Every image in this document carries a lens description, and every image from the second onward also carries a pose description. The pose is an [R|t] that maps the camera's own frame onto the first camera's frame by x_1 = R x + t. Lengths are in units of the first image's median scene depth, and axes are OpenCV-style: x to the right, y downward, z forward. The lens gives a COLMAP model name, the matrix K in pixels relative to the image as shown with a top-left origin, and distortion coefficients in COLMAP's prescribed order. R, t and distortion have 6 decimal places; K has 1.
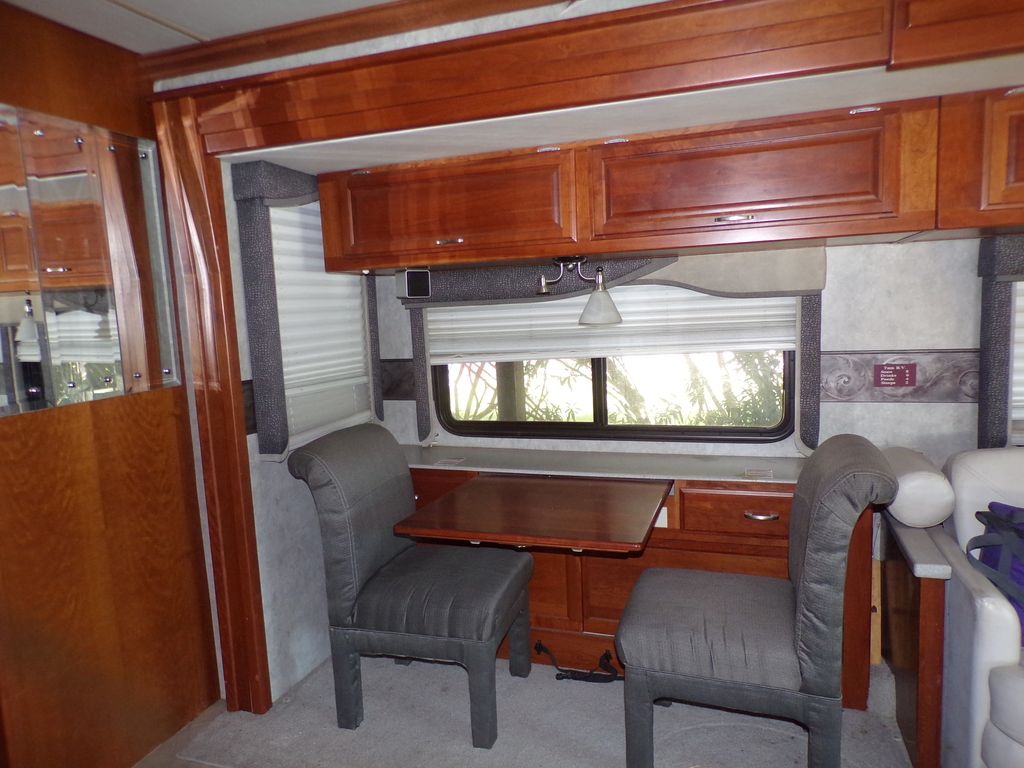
lens RADIAL K [[687.0, 0, 516.8], [0, 687.0, 389.8], [0, 0, 1]] dist [-0.002178, 0.001897]
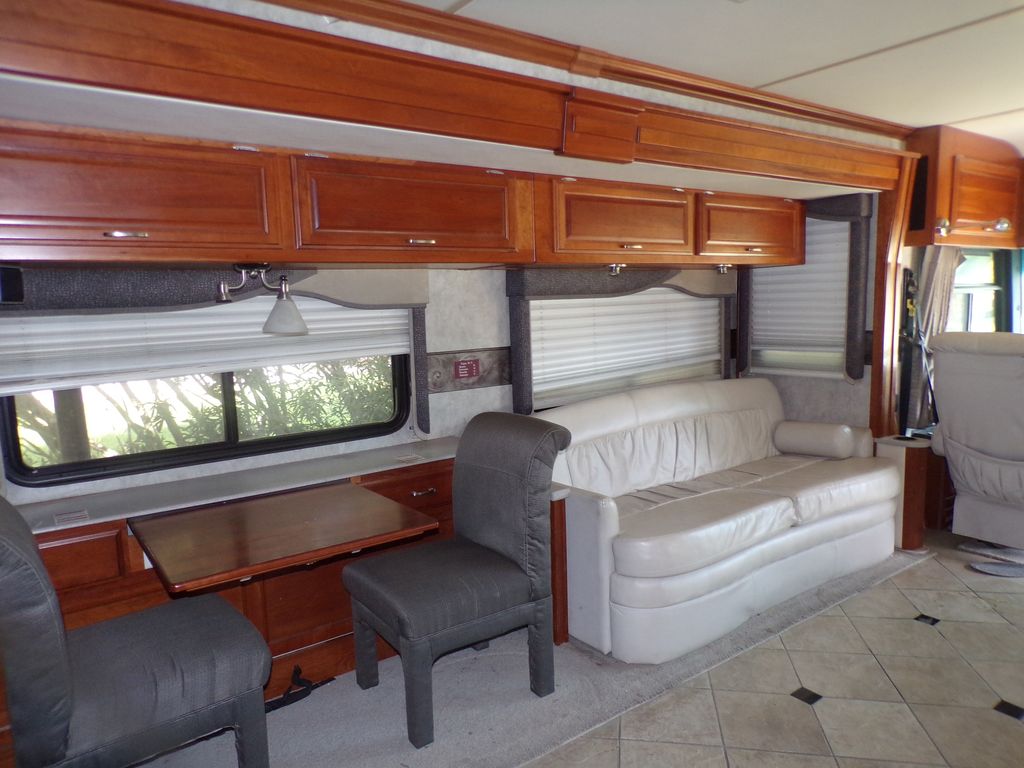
lens RADIAL K [[687.0, 0, 505.3], [0, 687.0, 381.9], [0, 0, 1]] dist [-0.002178, 0.001897]
pose [[0.580360, -0.070669, 0.811288, -0.485129], [0.108202, 0.994086, 0.009190, -0.000317], [-0.807140, 0.082449, 0.584575, 0.168402]]
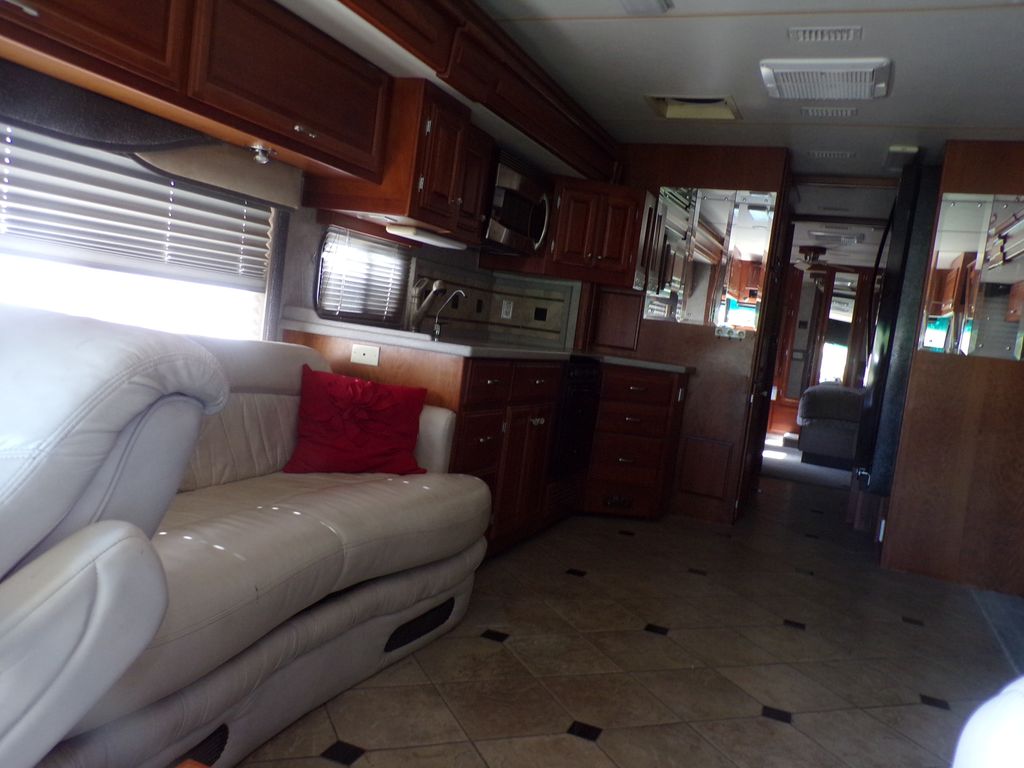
lens RADIAL K [[839.3, 0, 511.6], [0, 839.3, 384.9], [0, 0, 1]] dist [0.007463, 0.028787]
pose [[-0.055126, 0.112312, -0.992143, 1.265486], [-0.244568, 0.961866, 0.122473, 0.097600], [0.968064, 0.249398, -0.025556, -0.063768]]
